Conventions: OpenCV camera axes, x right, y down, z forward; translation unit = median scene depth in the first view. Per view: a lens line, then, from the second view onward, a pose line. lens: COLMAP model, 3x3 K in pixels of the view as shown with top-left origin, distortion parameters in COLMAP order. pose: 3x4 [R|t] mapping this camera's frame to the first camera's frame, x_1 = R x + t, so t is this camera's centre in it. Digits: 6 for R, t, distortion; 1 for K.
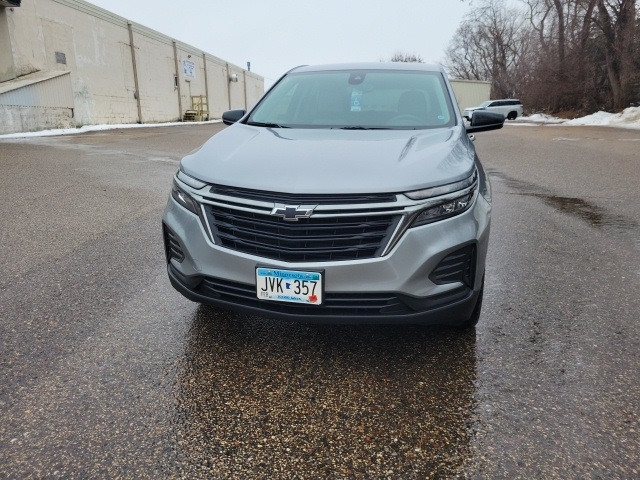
lens RADIAL K [[478.9, 0, 326.4], [0, 478.9, 241.9], [0, 0, 1]] dist [0.047929, -0.032362]
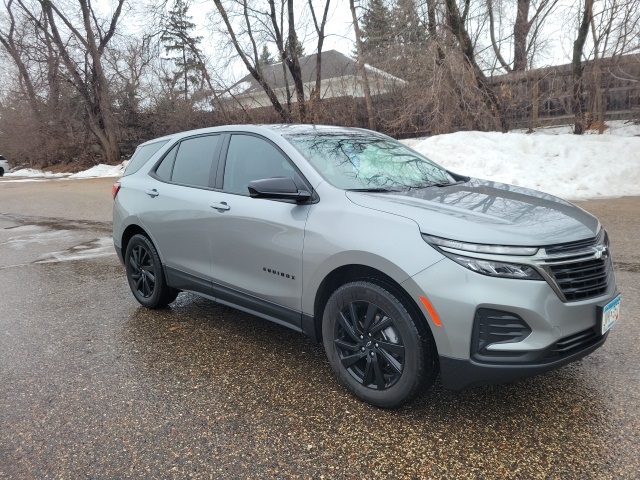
lens RADIAL K [[478.9, 0, 323.1], [0, 478.9, 230.1], [0, 0, 1]] dist [0.047929, -0.032362]
pose [[0.521052, -0.159619, 0.838467, -0.167719], [0.264722, 0.964137, 0.019035, -0.037415], [-0.811435, 0.212042, 0.544620, 0.104419]]
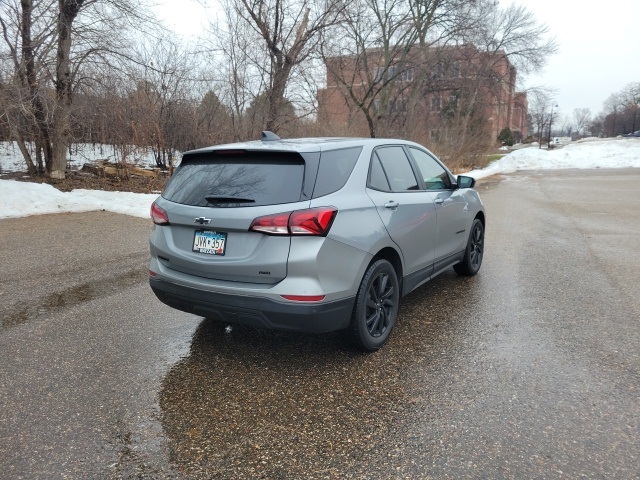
lens RADIAL K [[478.9, 0, 325.1], [0, 478.9, 242.0], [0, 0, 1]] dist [0.047929, -0.032362]
pose [[-0.943361, -0.050847, 0.327849, -0.055060], [0.096746, 0.903076, 0.418441, -0.147816], [-0.317349, 0.426459, -0.847008, 0.487457]]
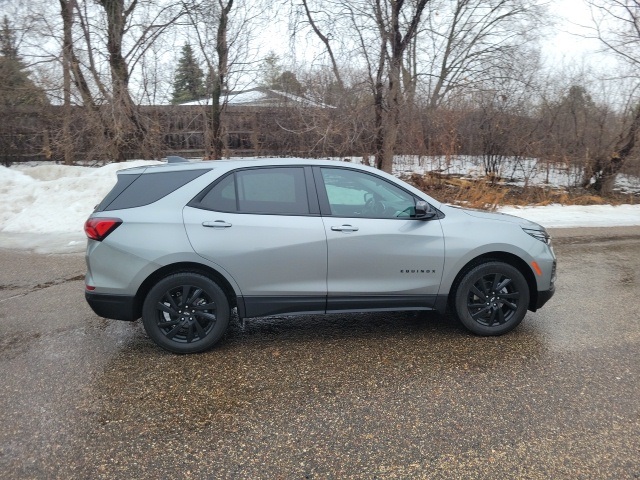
lens RADIAL K [[478.9, 0, 327.6], [0, 478.9, 238.8], [0, 0, 1]] dist [0.047929, -0.032362]
pose [[-0.351108, -0.136053, 0.926398, -0.234711], [0.257187, 0.937319, 0.235132, -0.104391], [-0.900321, 0.320815, -0.294109, 0.315071]]
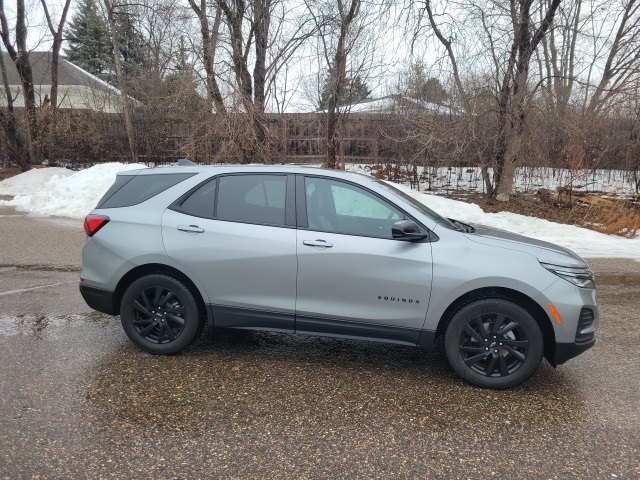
lens RADIAL K [[478.9, 0, 325.5], [0, 478.9, 240.2], [0, 0, 1]] dist [0.047929, -0.032362]
pose [[-0.048904, -0.140693, 0.988845, -0.231789], [0.235270, 0.960549, 0.148302, -0.085078], [-0.970699, 0.239898, -0.013873, 0.238996]]
